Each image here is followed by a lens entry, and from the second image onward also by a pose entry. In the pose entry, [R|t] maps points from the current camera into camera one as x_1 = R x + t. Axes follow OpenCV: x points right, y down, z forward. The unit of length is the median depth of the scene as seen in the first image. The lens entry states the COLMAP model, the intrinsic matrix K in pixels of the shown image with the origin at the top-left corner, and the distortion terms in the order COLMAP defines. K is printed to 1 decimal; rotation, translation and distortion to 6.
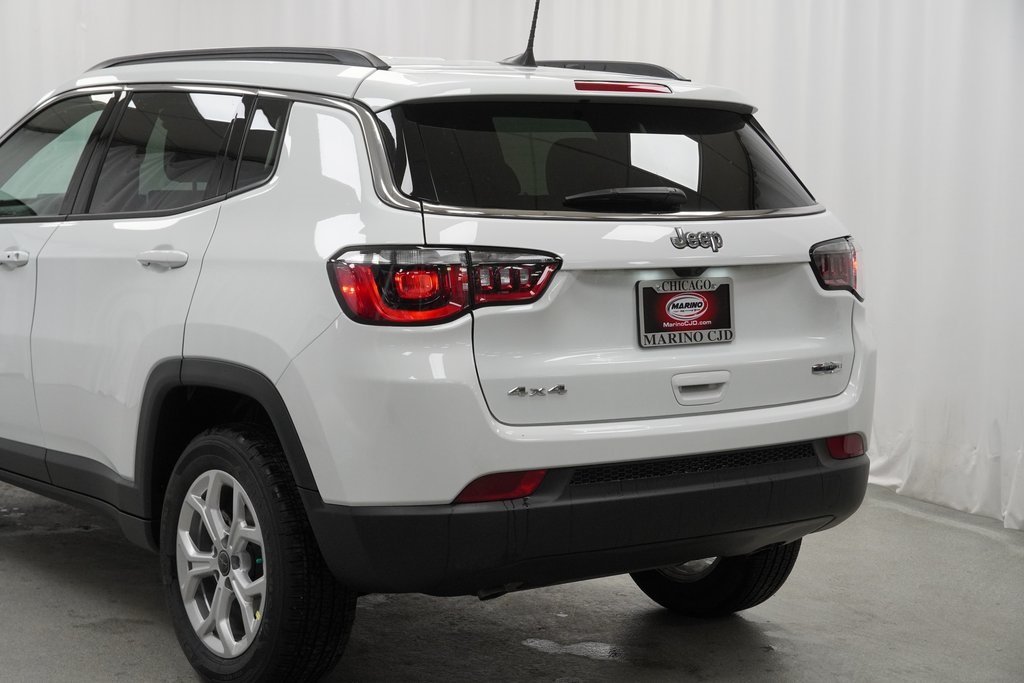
lens RADIAL K [[1936.7, 0, 516.7], [0, 1936.7, 348.1], [0, 0, 1]] dist [-0.043435, 0.000000]
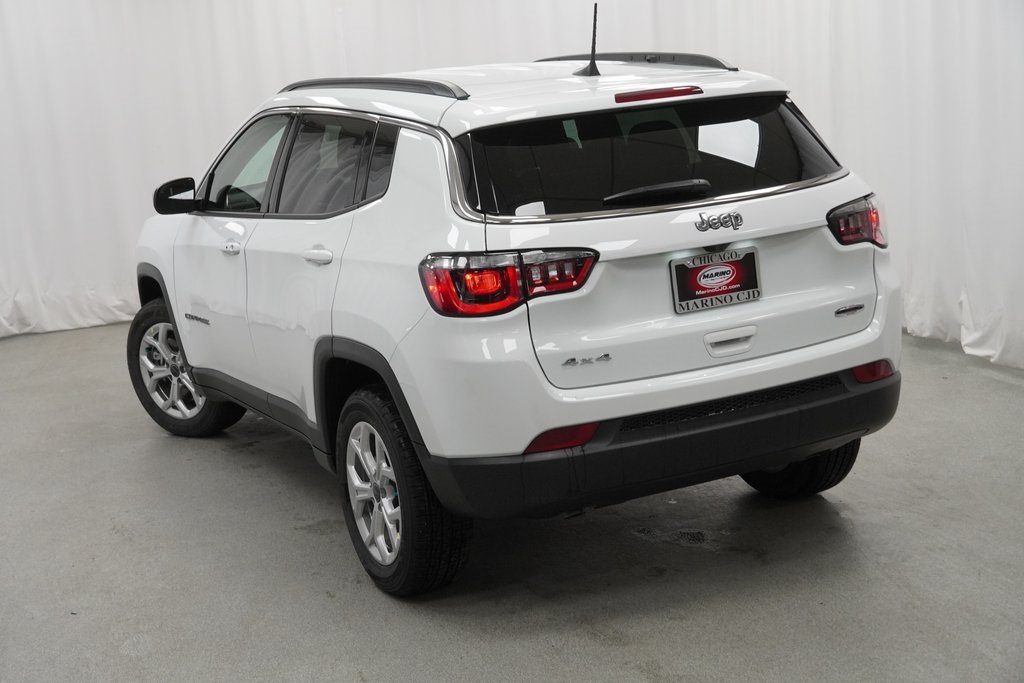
lens RADIAL K [[1552.8, 0, 511.5], [0, 1552.8, 335.4], [0, 0, 1]] dist [-0.030424, 0.000000]
pose [[0.977856, -0.058103, -0.201053, 0.153591], [0.078528, 0.992361, 0.095151, -0.085862], [0.193989, -0.108832, 0.974948, 0.016324]]
